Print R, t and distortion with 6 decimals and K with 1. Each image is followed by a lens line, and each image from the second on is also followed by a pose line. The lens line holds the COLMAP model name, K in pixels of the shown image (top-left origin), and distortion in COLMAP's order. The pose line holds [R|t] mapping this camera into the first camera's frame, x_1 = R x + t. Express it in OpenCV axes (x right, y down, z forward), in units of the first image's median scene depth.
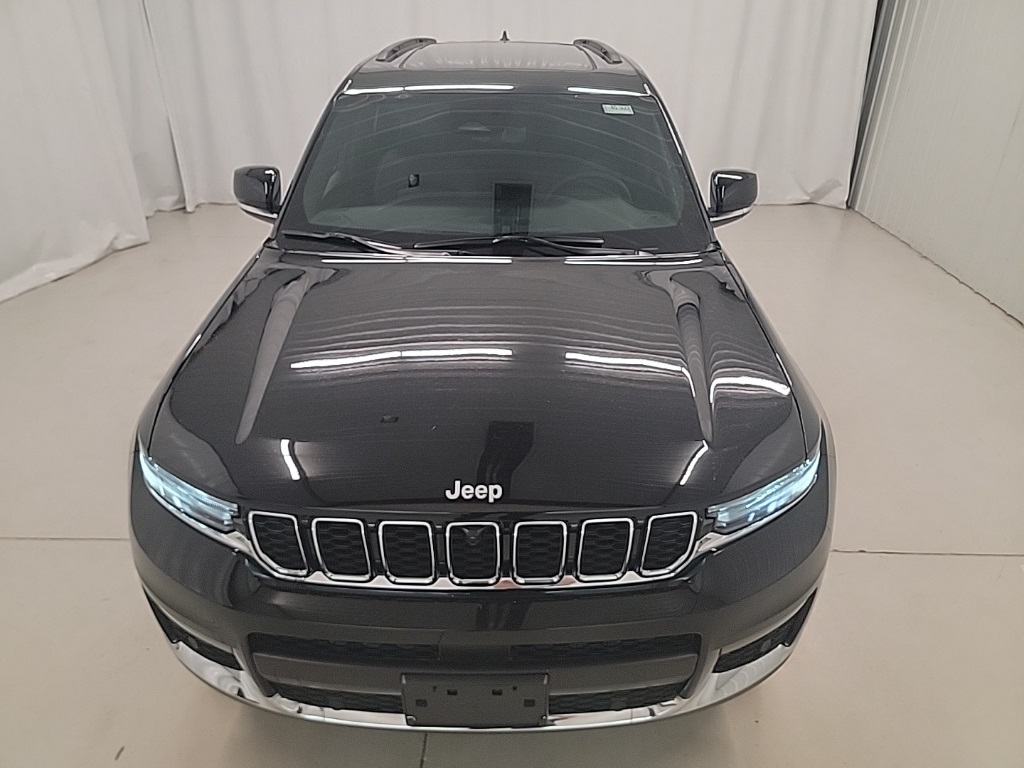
lens RADIAL K [[738.6, 0, 534.9], [0, 738.6, 369.2], [0, 0, 1]] dist [0.076407, -0.083691]
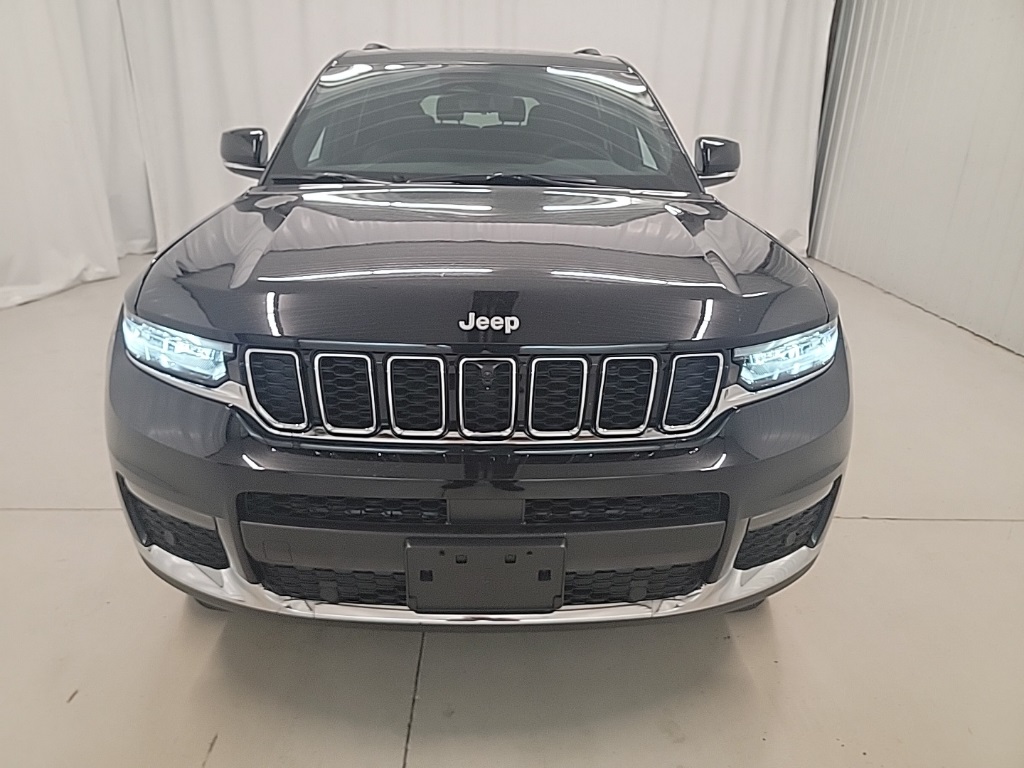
lens RADIAL K [[734.8, 0, 513.4], [0, 734.8, 382.0], [0, 0, 1]] dist [0.074159, -0.078477]
pose [[0.999546, -0.001055, 0.030113, -0.071557], [0.004867, 0.991917, -0.126797, 0.321110], [-0.029736, 0.126886, 0.991471, 0.073373]]
